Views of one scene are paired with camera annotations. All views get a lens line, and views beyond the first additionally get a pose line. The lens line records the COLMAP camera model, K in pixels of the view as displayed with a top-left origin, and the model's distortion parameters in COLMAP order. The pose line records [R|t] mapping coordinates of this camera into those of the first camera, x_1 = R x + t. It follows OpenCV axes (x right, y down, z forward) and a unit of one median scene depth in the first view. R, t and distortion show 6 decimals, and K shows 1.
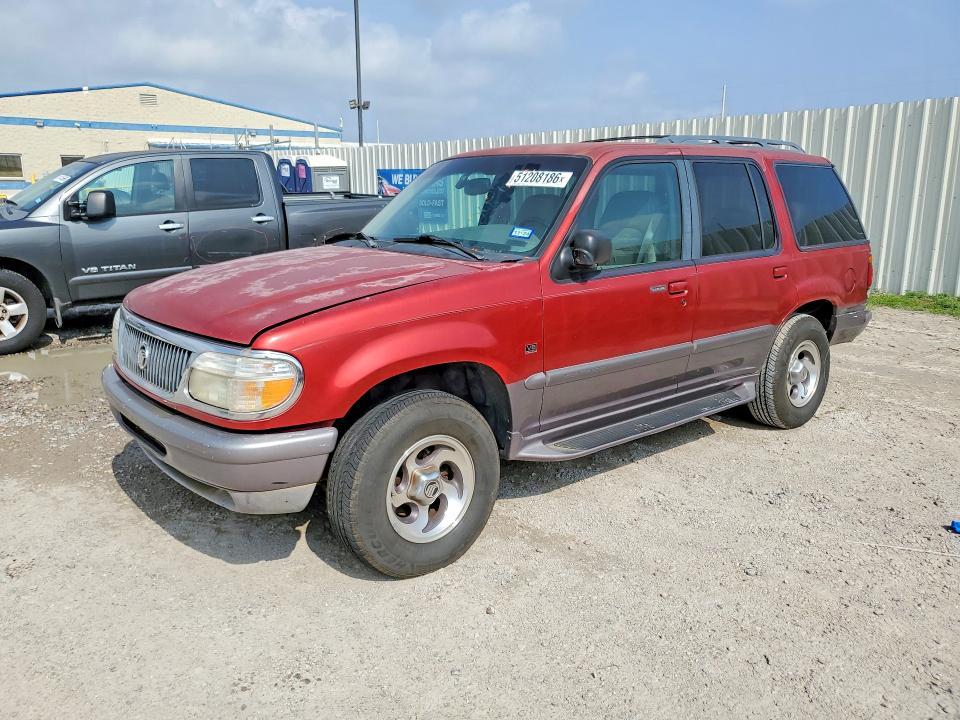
lens RADIAL K [[762.2, 0, 480.0], [0, 762.2, 360.0], [0, 0, 1]] dist [0.052591, -0.003709]
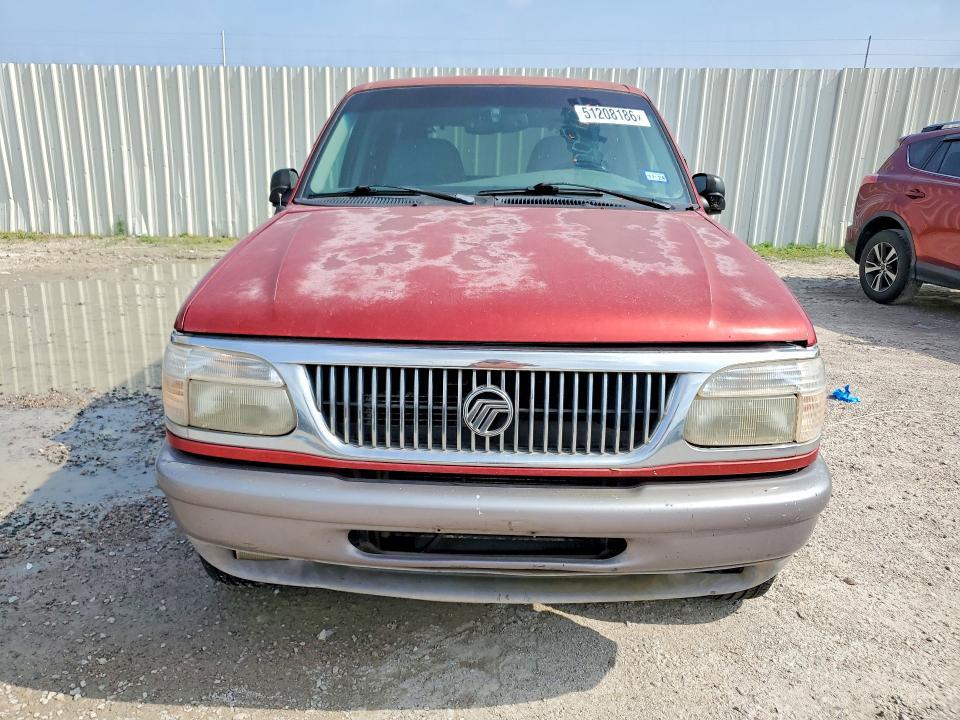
lens RADIAL K [[762.2, 0, 480.0], [0, 762.2, 360.0], [0, 0, 1]] dist [0.052591, -0.003709]
pose [[0.672955, -0.197529, 0.712821, -0.721609], [0.164341, 0.979525, 0.116286, -0.094753], [-0.721196, 0.038890, 0.691639, 0.536349]]
